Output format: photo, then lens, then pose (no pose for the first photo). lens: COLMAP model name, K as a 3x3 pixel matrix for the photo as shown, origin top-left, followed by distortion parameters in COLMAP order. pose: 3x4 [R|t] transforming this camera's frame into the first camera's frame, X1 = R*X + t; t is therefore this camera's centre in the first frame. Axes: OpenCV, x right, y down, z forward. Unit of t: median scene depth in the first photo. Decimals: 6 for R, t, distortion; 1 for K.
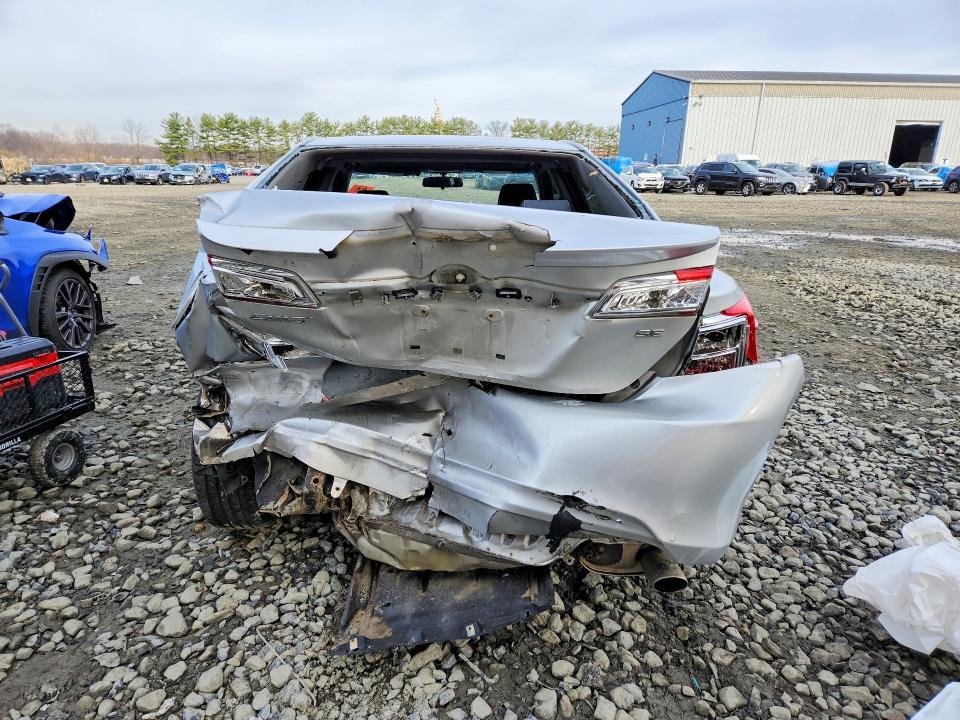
lens RADIAL K [[786.2, 0, 481.3], [0, 786.2, 359.2], [0, 0, 1]] dist [0.042365, -0.007738]
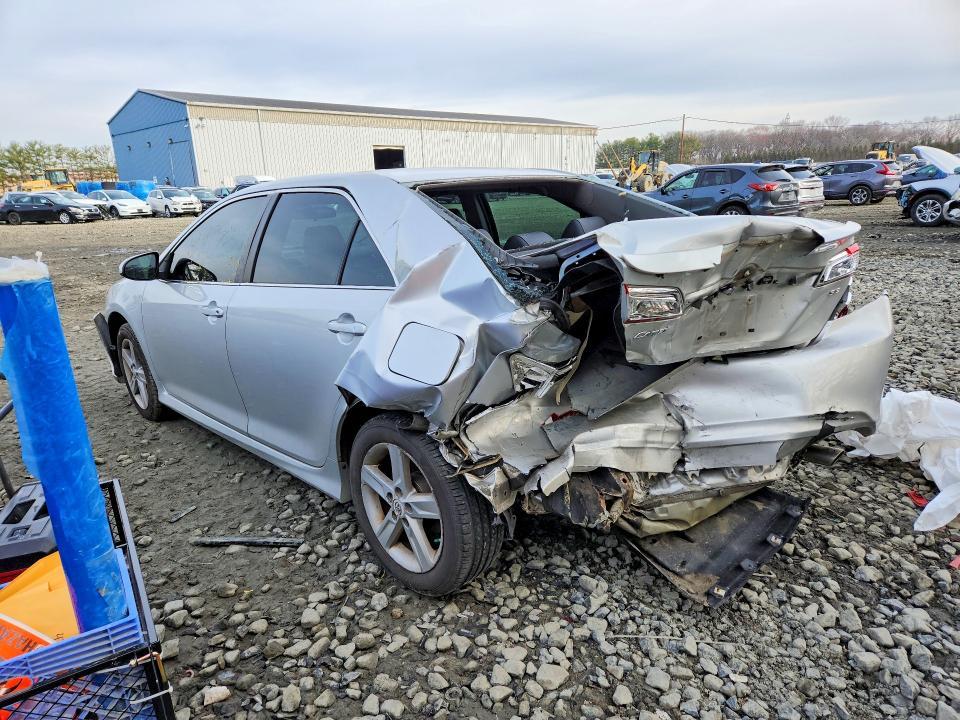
lens RADIAL K [[786.2, 0, 481.6], [0, 786.2, 361.4], [0, 0, 1]] dist [0.042365, -0.007738]
pose [[0.661343, -0.199617, 0.723034, -1.047684], [0.213664, 0.974138, 0.073509, -0.123636], [-0.719009, 0.105872, 0.686890, 0.359009]]
